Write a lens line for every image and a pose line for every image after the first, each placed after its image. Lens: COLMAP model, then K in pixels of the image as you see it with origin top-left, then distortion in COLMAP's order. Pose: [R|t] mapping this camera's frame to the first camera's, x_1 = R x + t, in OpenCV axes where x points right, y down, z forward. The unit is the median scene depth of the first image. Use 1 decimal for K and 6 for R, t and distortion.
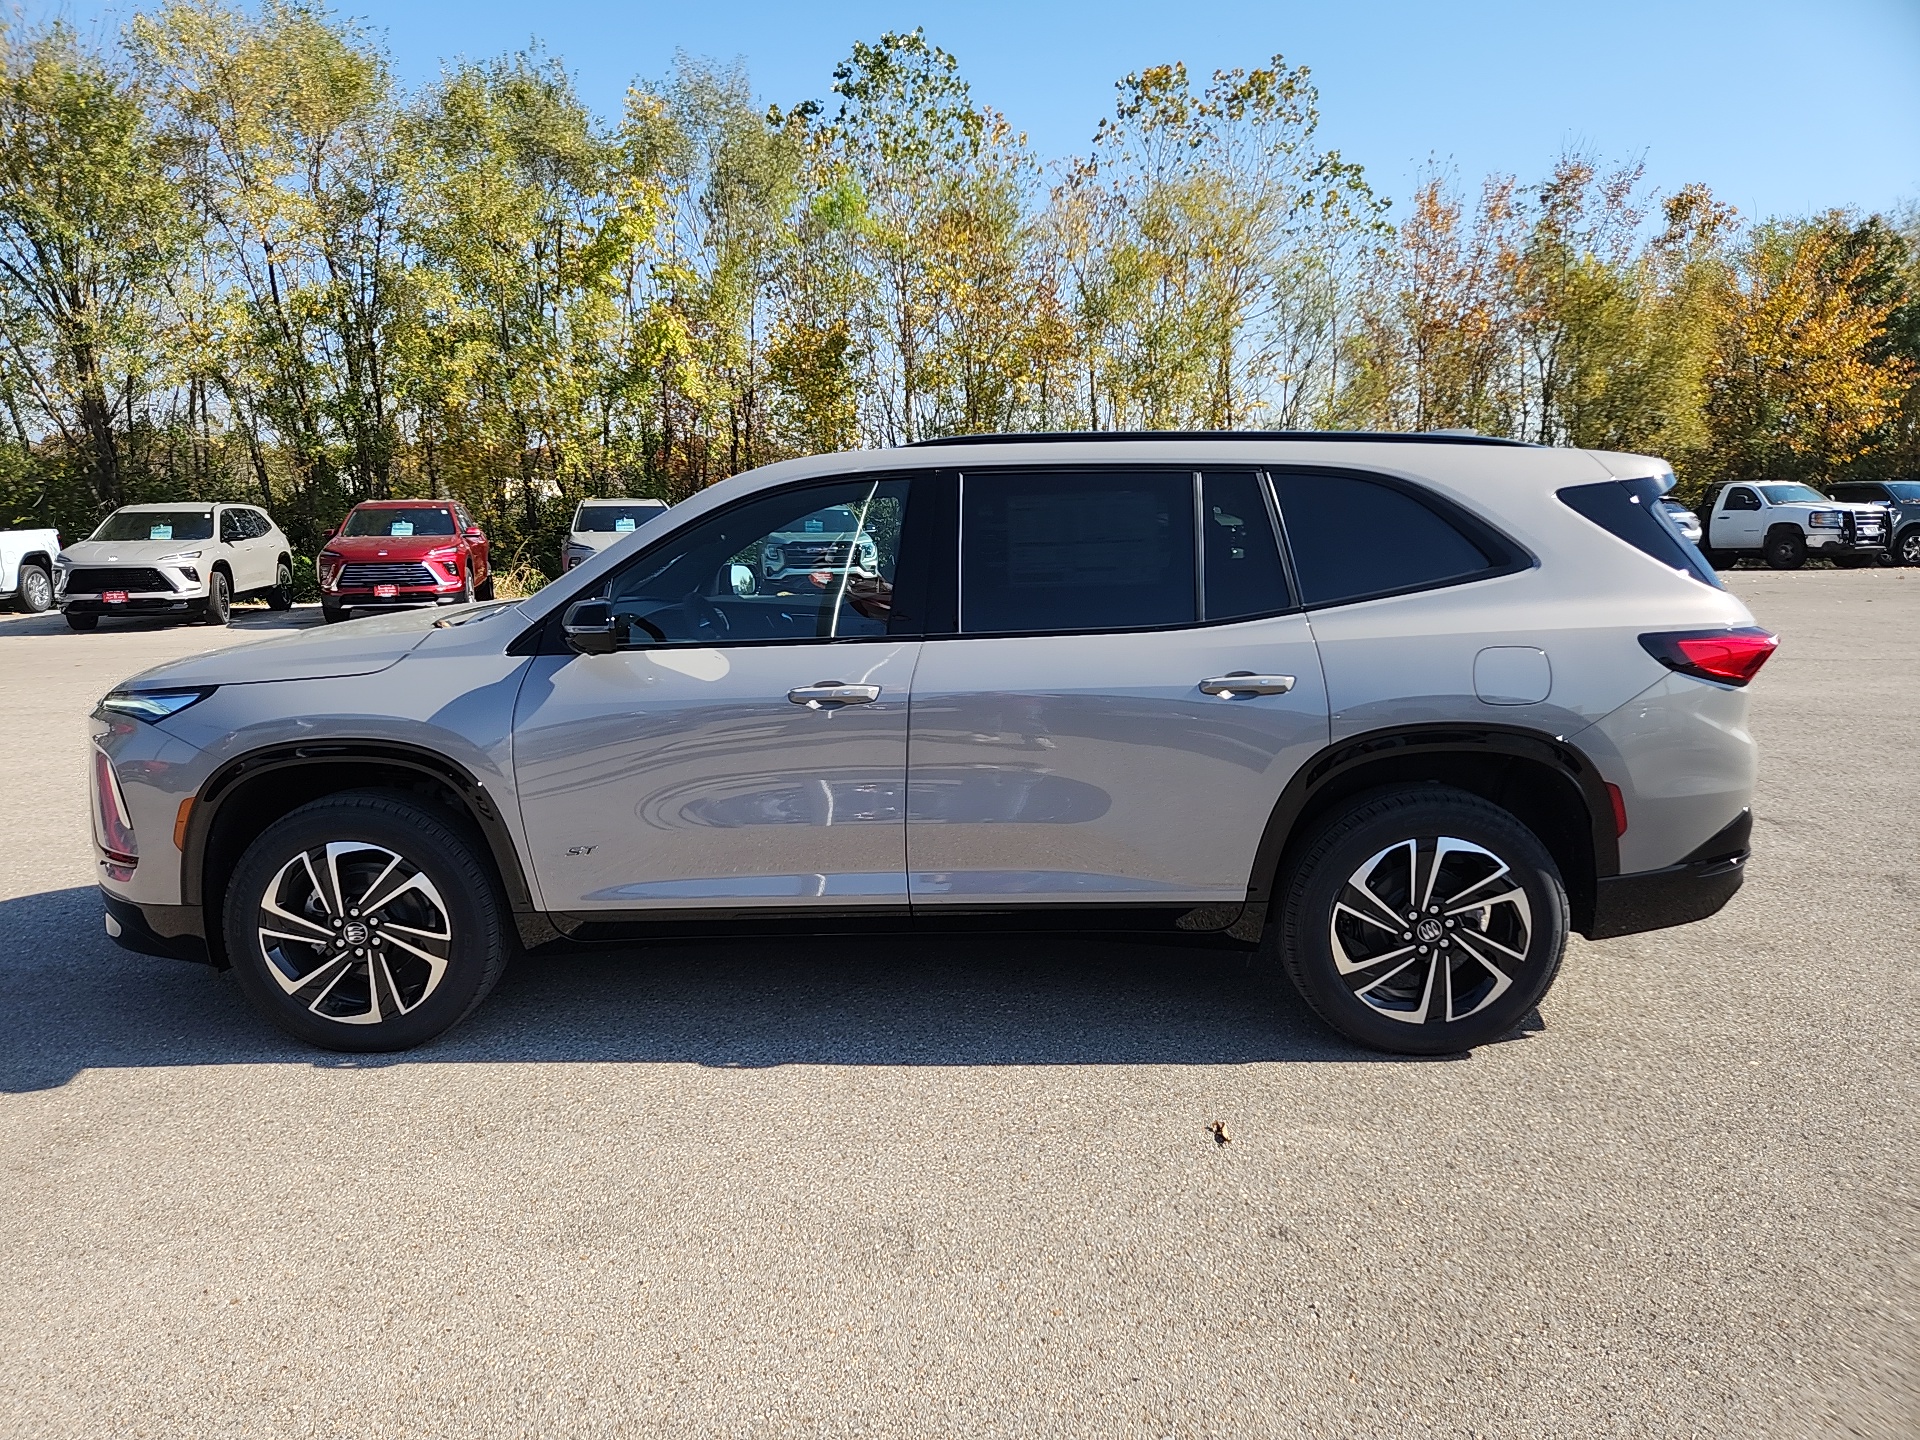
lens RADIAL K [[1279.3, 0, 933.8], [0, 1279.3, 732.6], [0, 0, 1]] dist [0.069673, -0.050013]
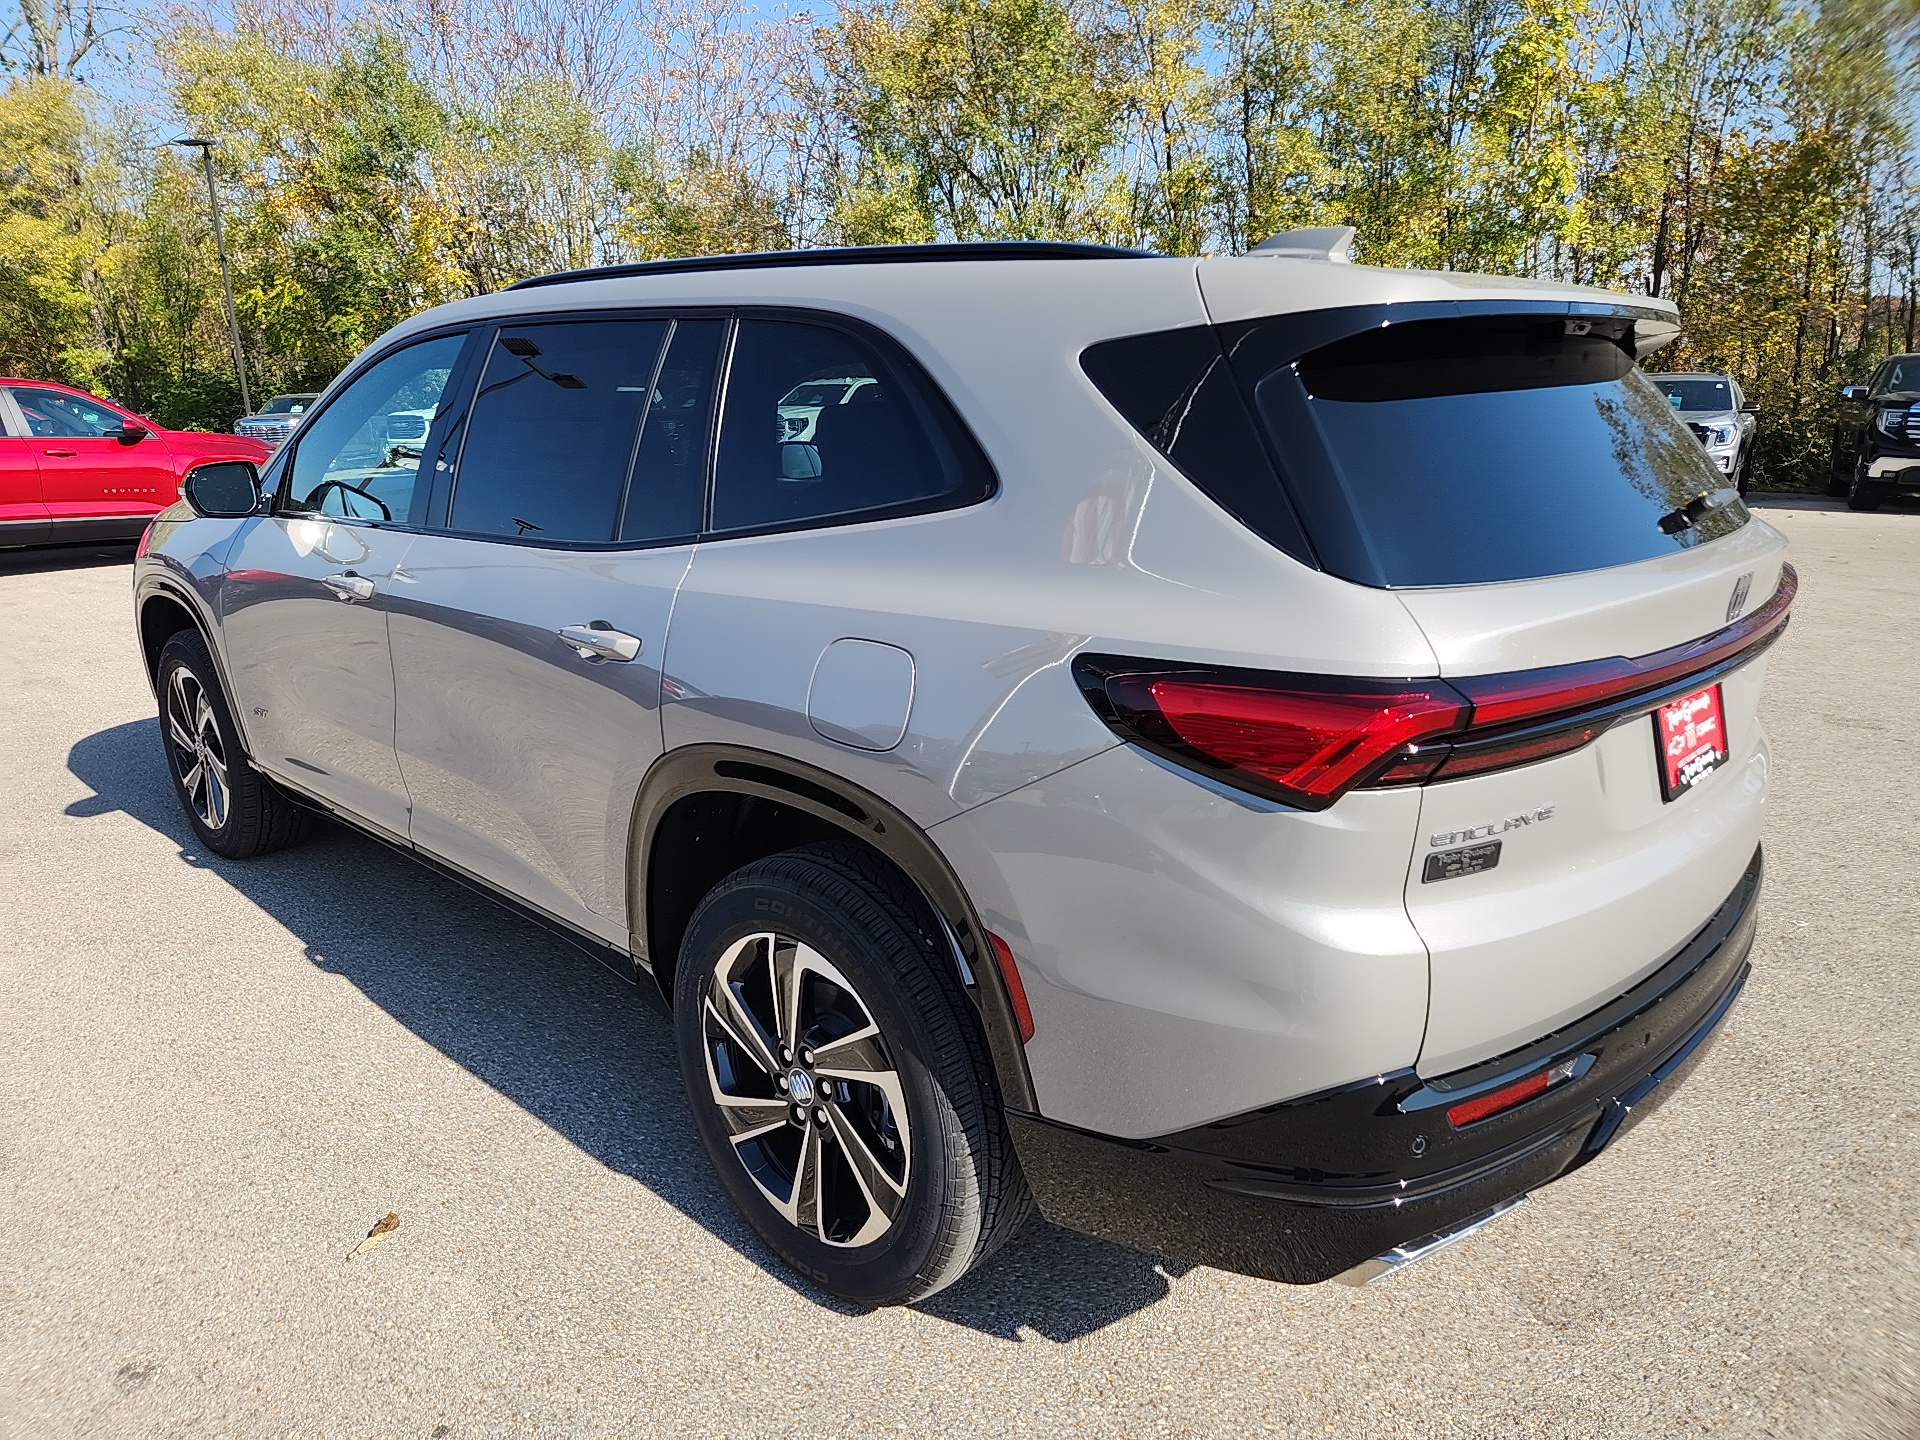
lens RADIAL K [[1279.3, 0, 940.7], [0, 1279.3, 729.4], [0, 0, 1]] dist [0.069673, -0.050013]
pose [[0.736634, 0.182196, -0.651287, 0.780865], [-0.125687, 0.983132, 0.132872, -0.098811], [0.664510, -0.016019, 0.747108, 0.584250]]
